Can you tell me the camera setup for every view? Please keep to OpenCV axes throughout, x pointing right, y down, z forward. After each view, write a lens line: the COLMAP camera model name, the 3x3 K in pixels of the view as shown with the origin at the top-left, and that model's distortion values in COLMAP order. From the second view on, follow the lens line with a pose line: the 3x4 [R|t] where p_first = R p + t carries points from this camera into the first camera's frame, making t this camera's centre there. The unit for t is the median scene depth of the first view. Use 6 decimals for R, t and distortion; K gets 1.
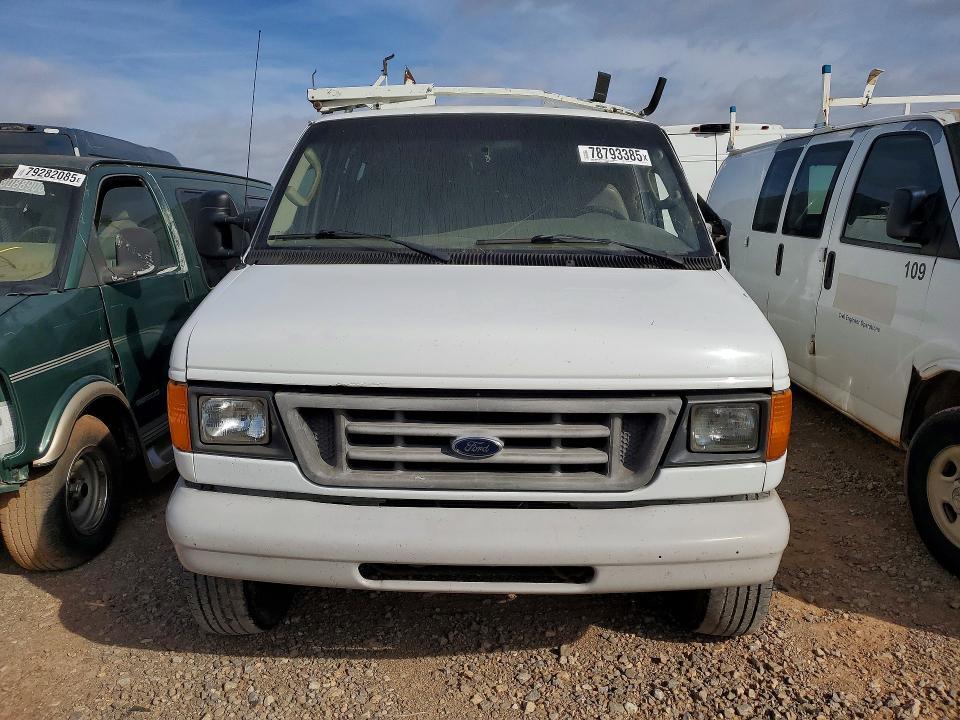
lens RADIAL K [[771.5, 0, 483.2], [0, 771.5, 362.7], [0, 0, 1]] dist [0.049642, 0.007923]
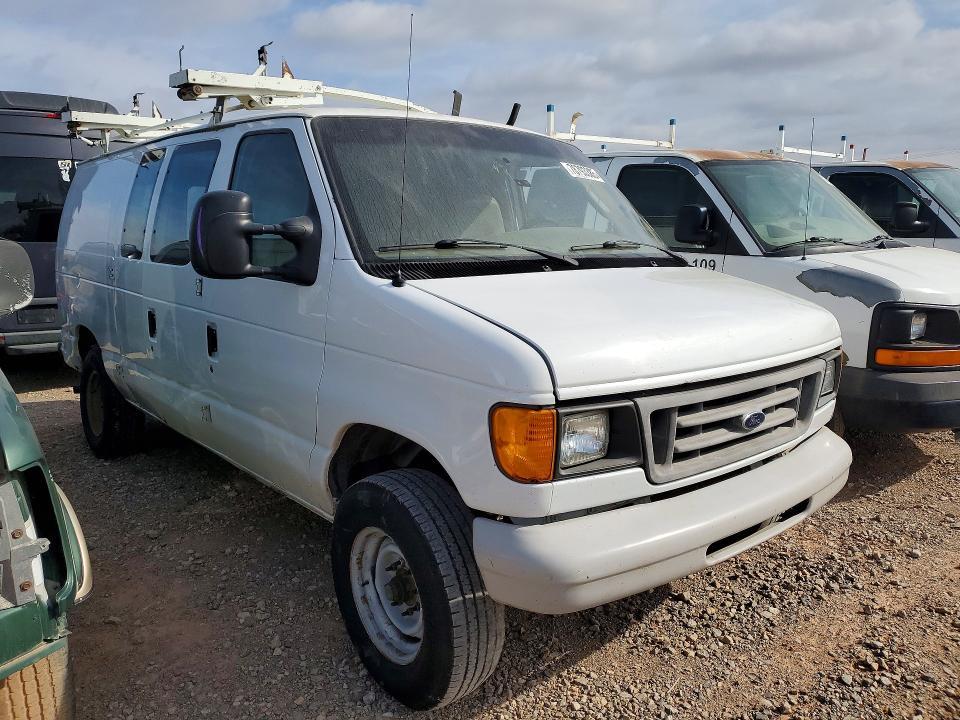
lens RADIAL K [[771.5, 0, 477.7], [0, 771.5, 361.6], [0, 0, 1]] dist [0.049642, 0.007923]
pose [[0.747162, -0.116471, 0.654357, -0.604976], [0.124779, 0.991601, 0.034022, -0.039971], [-0.652824, 0.056231, 0.755420, 0.210423]]
